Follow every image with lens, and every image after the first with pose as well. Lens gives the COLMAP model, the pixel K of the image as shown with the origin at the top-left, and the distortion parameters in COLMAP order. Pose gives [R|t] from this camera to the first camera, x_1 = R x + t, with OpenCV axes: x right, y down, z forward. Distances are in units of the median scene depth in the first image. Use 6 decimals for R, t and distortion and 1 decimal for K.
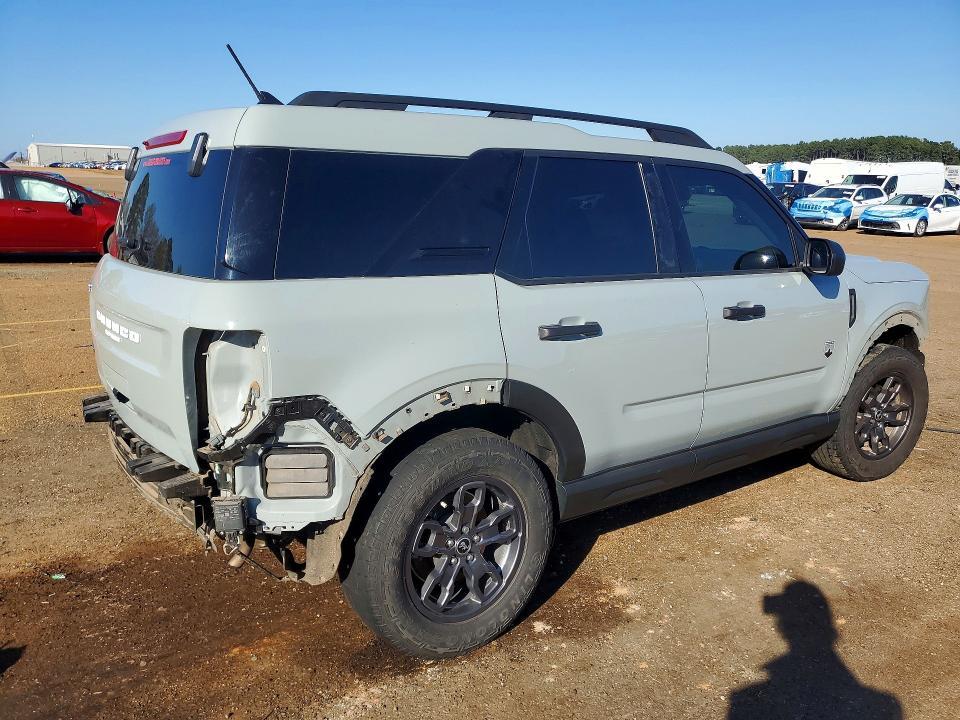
lens RADIAL K [[751.9, 0, 480.0], [0, 751.9, 360.0], [0, 0, 1]] dist [-0.004363, 0.013570]
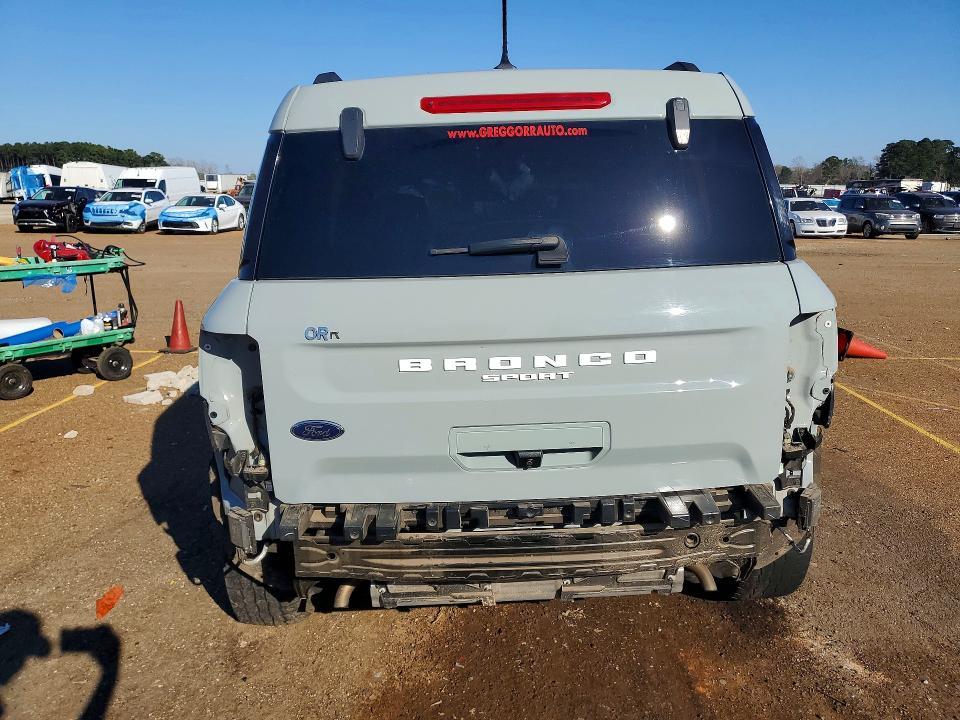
lens RADIAL K [[751.9, 0, 480.0], [0, 751.9, 360.0], [0, 0, 1]] dist [-0.004363, 0.013570]
pose [[0.574200, -0.194894, 0.795179, -0.093238], [0.200772, 0.975116, 0.094018, -0.010294], [-0.793716, 0.105665, 0.599041, 0.054689]]
